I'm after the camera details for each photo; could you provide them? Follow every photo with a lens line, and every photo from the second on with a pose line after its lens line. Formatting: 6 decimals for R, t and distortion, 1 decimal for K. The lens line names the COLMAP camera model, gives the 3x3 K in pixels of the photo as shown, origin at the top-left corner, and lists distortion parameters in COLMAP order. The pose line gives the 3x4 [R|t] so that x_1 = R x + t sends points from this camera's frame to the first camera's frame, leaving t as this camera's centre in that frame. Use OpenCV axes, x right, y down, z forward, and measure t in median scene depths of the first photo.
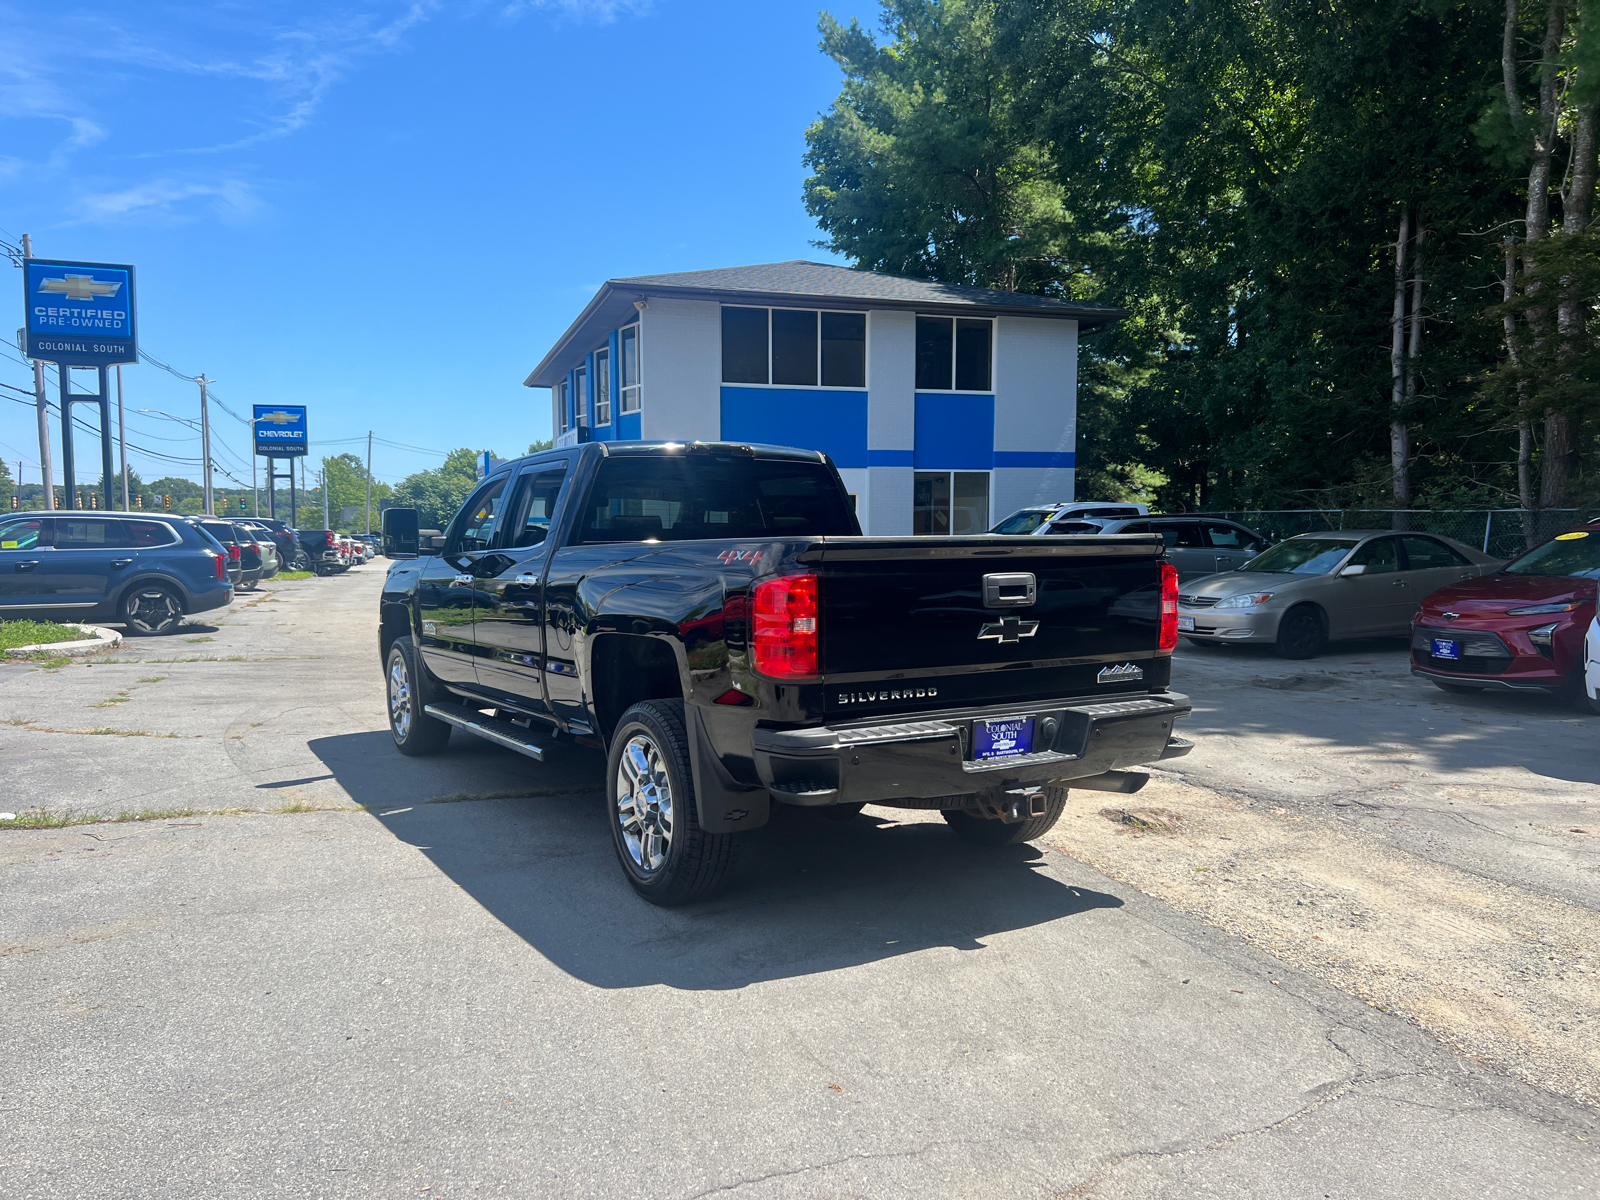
lens RADIAL K [[1201.5, 0, 808.2], [0, 1201.5, 629.4], [0, 0, 1]] dist [0.046342, -0.054680]
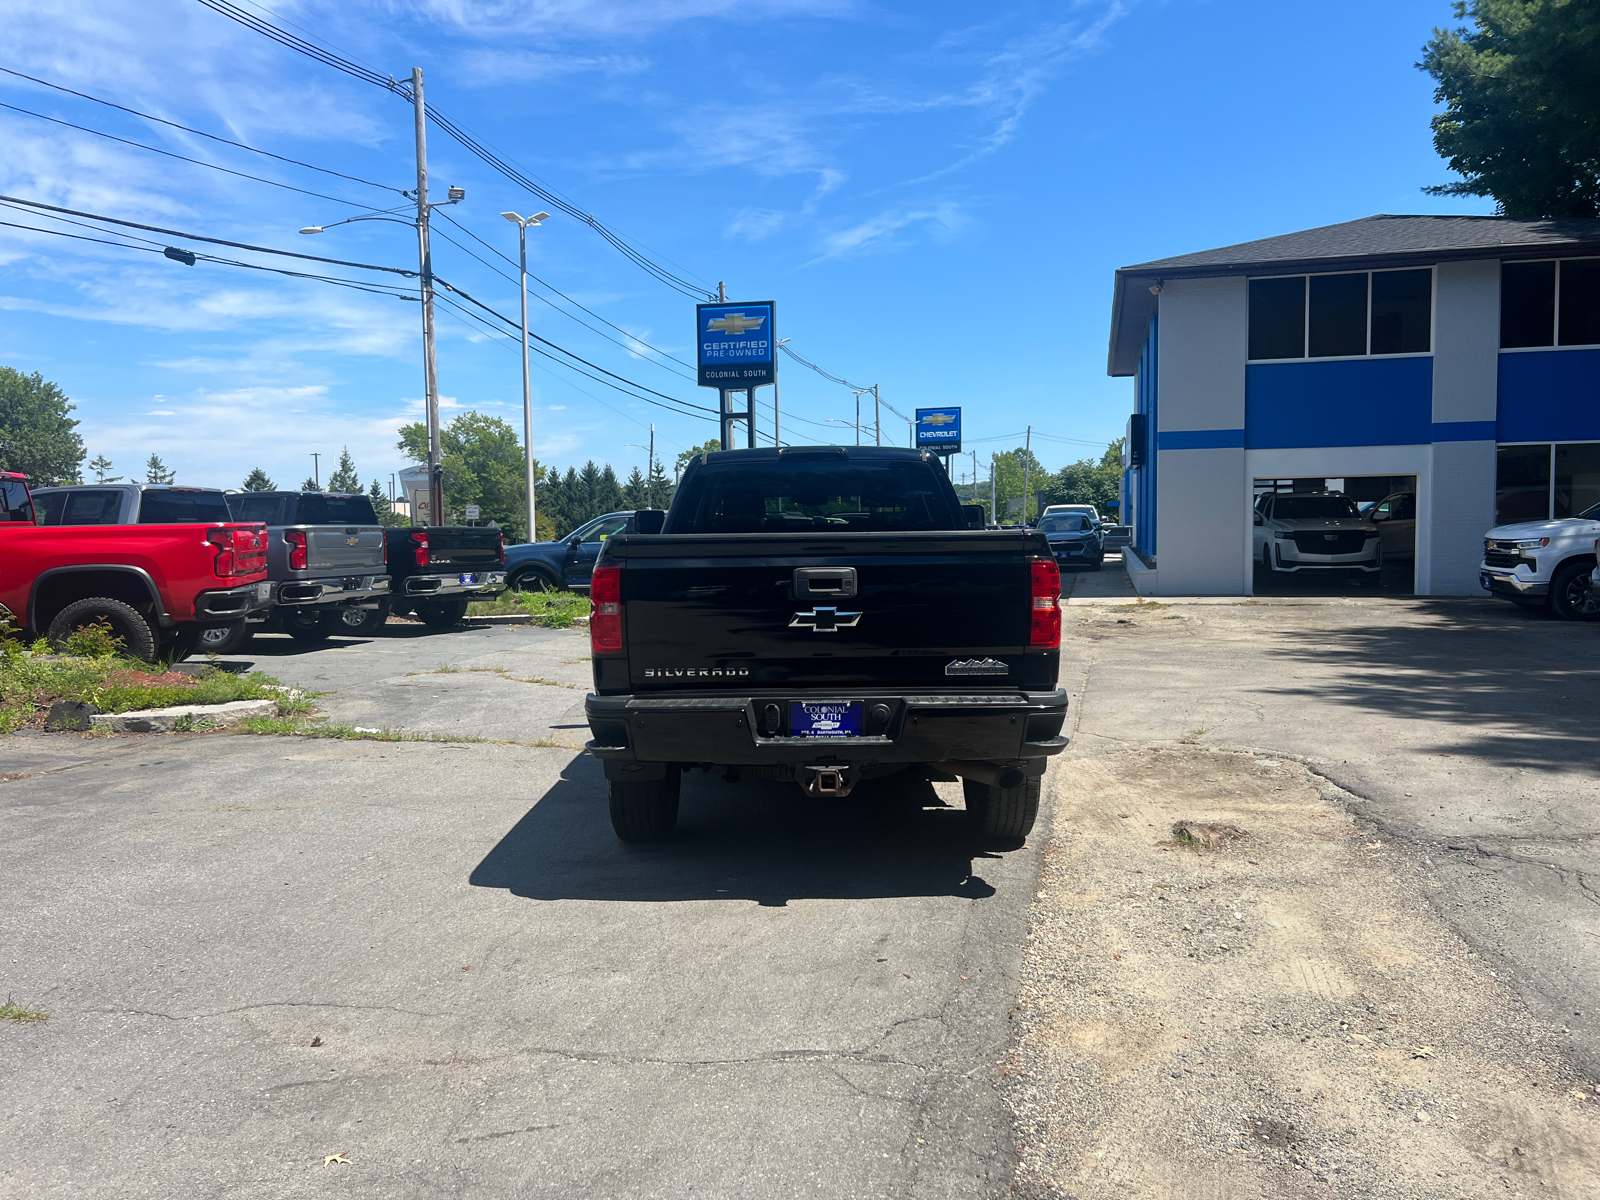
lens RADIAL K [[1215.4, 0, 808.5], [0, 1215.4, 601.1], [0, 0, 1]] dist [0.049286, -0.054127]
pose [[0.852939, 0.024309, -0.521445, 0.524639], [-0.031895, 0.999476, -0.005577, -0.006811], [0.521036, 0.021388, 0.853267, 0.041430]]
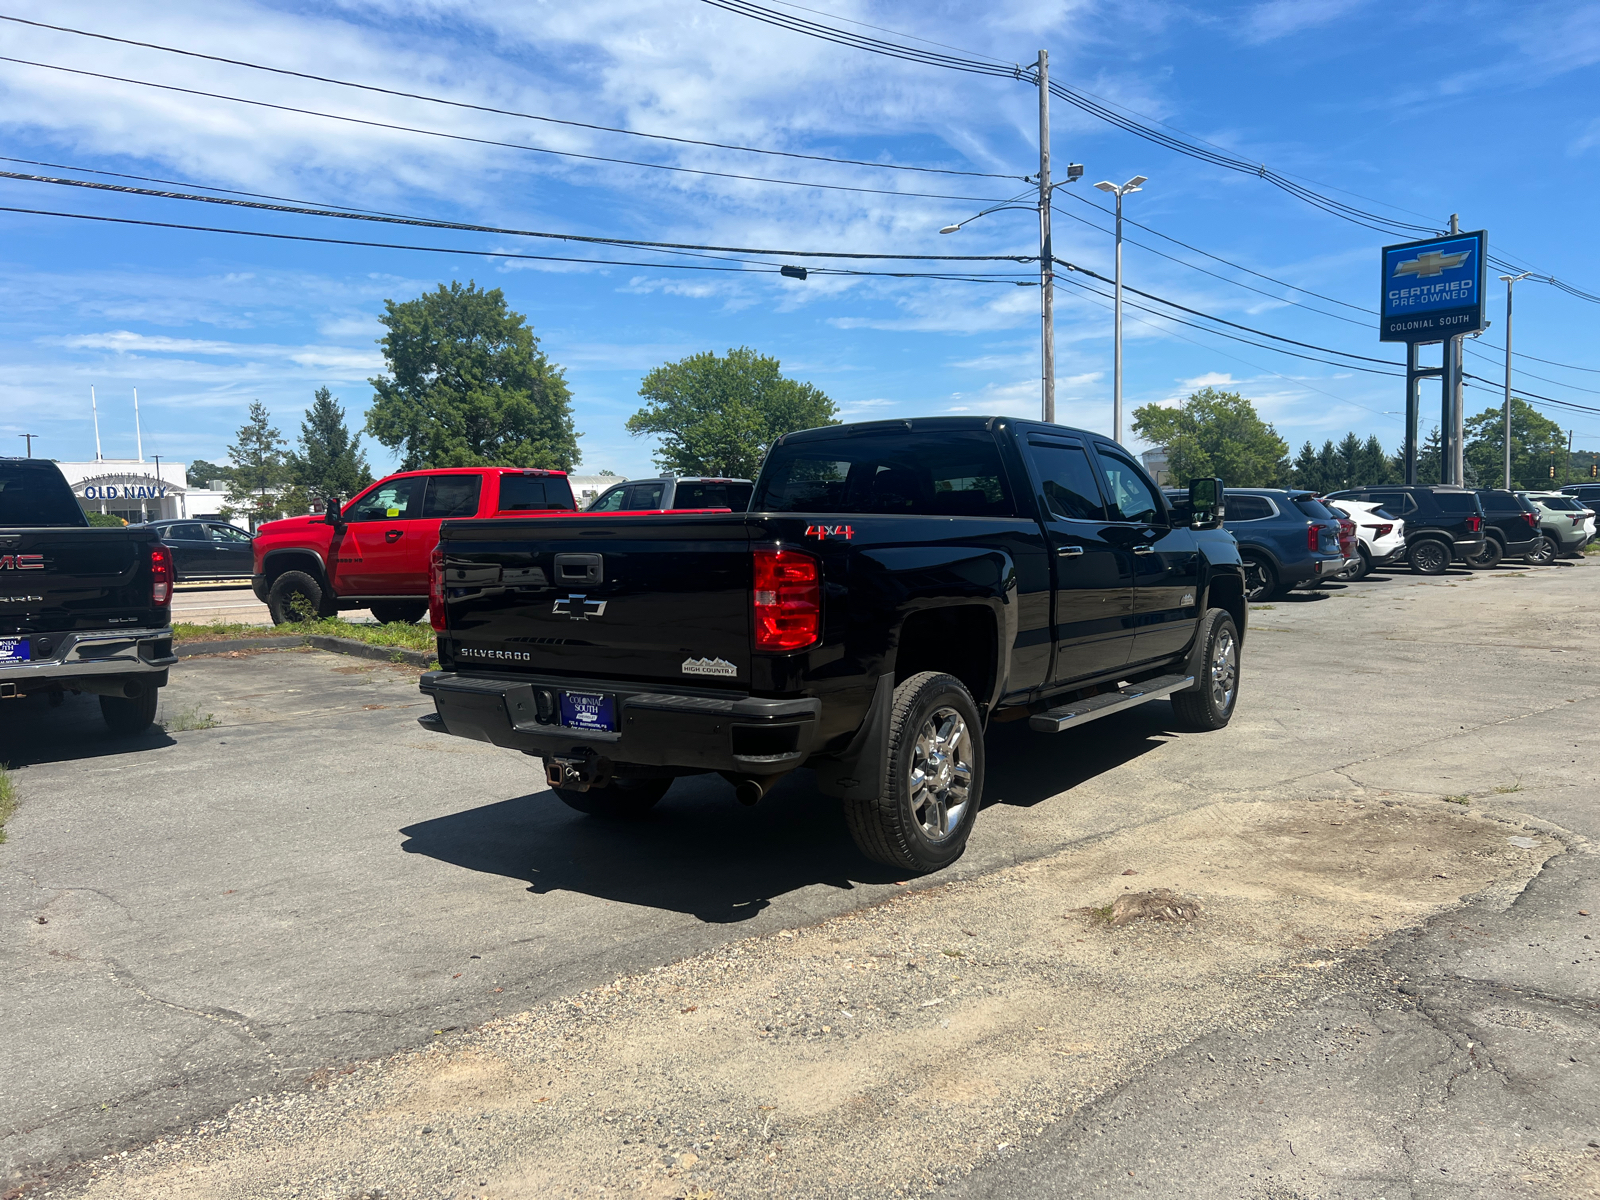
lens RADIAL K [[1222.9, 0, 795.1], [0, 1222.9, 633.3], [0, 0, 1]] dist [0.020931, -0.006281]
pose [[0.388733, 0.079222, -0.917938, 0.879954], [-0.053976, 0.996543, 0.063148, -0.039073], [0.919768, 0.024999, 0.391666, 0.548324]]
